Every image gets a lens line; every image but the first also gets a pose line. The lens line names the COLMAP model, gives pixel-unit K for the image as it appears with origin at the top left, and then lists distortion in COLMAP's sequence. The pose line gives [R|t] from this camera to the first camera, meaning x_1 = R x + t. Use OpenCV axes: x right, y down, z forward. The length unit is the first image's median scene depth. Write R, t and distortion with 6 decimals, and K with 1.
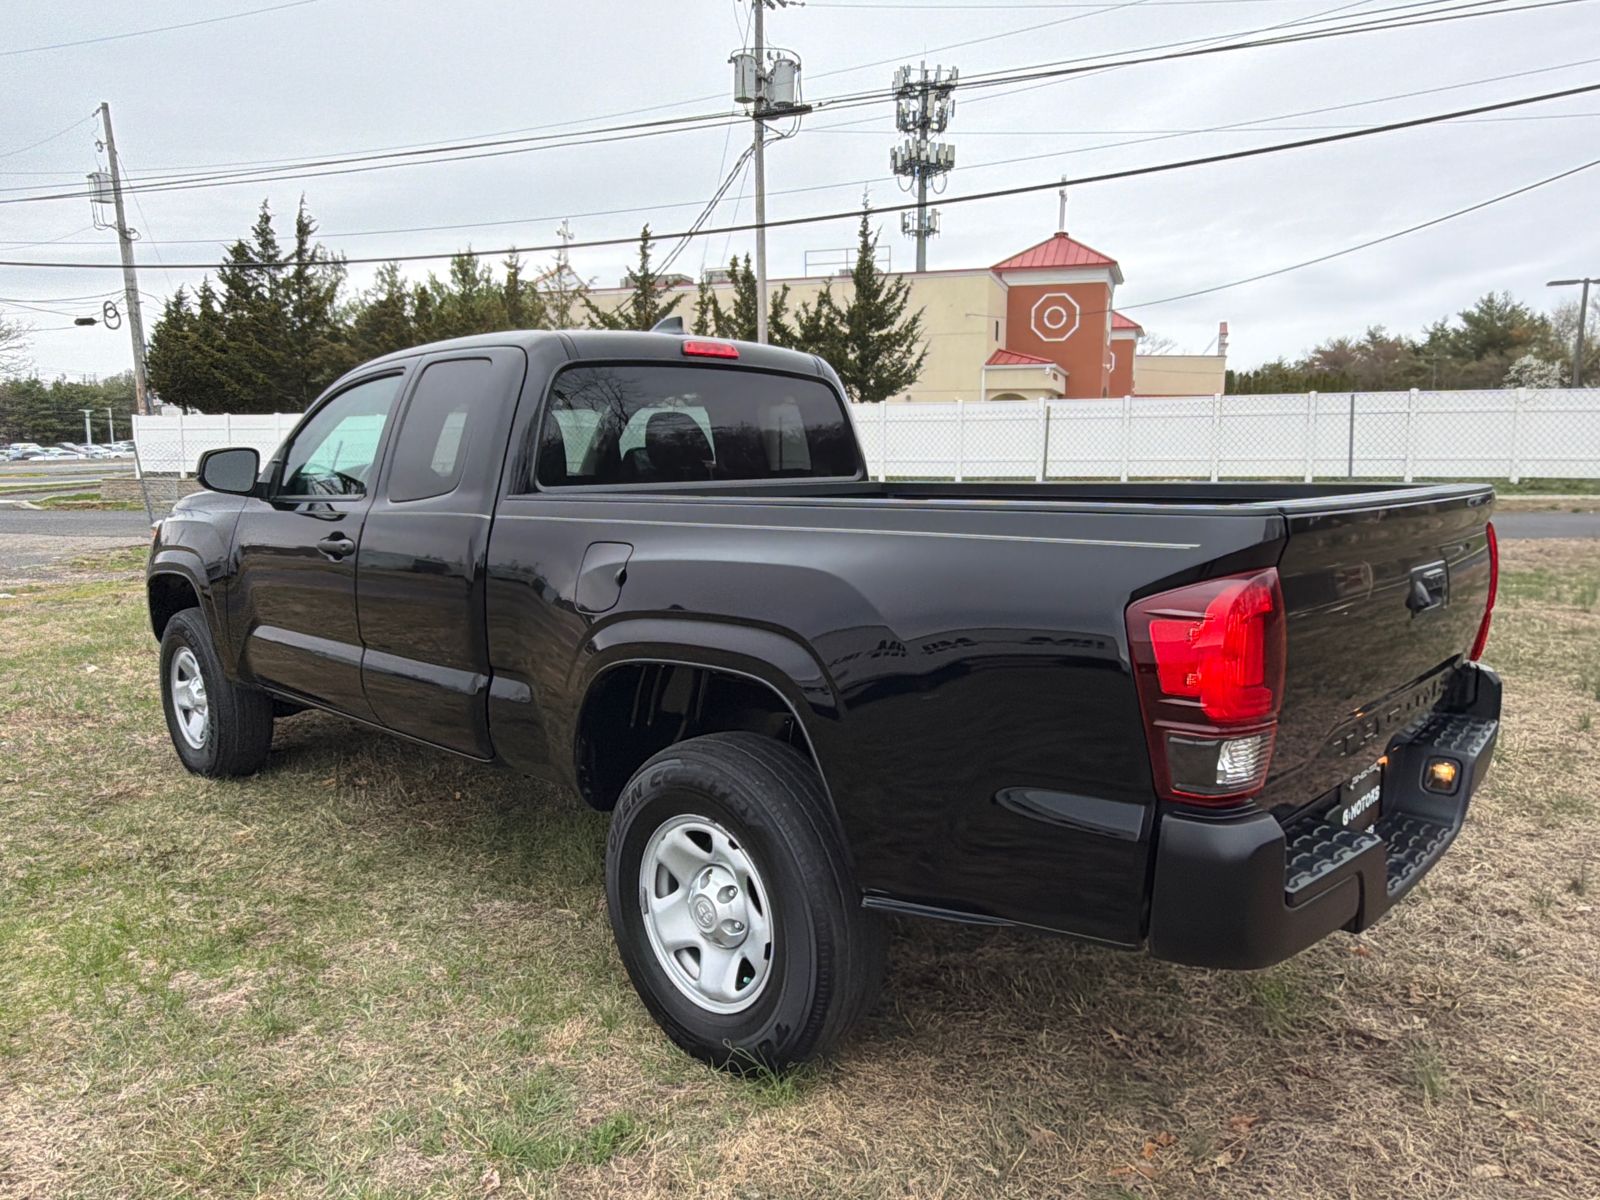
lens RADIAL K [[1076.5, 0, 796.4], [0, 1076.5, 602.6], [0, 0, 1]] dist [-0.005492, 0.007883]
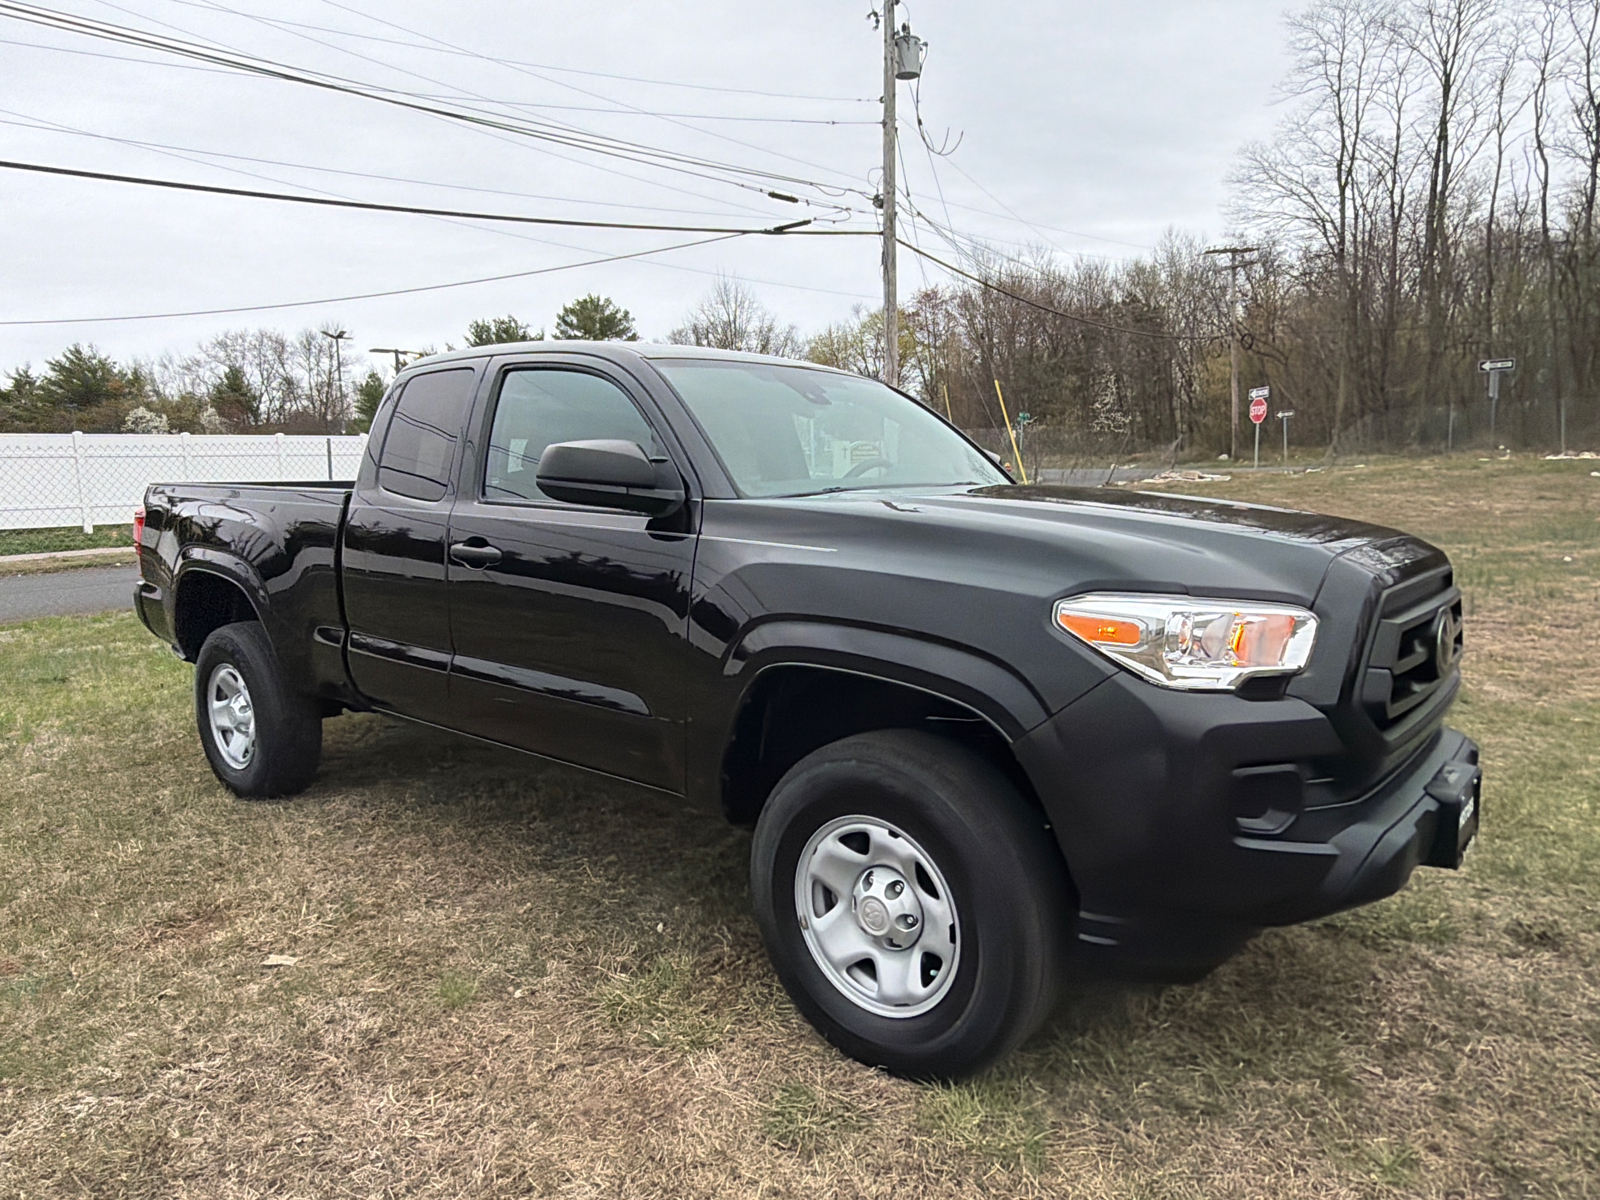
lens RADIAL K [[1055.1, 0, 798.3], [0, 1055.1, 601.5], [0, 0, 1]] dist [-0.000459, 0.001173]
pose [[0.372011, -0.114451, 0.921145, -0.189019], [0.155369, 0.986047, 0.059768, -0.014863], [-0.915133, 0.120883, 0.384602, 0.123151]]
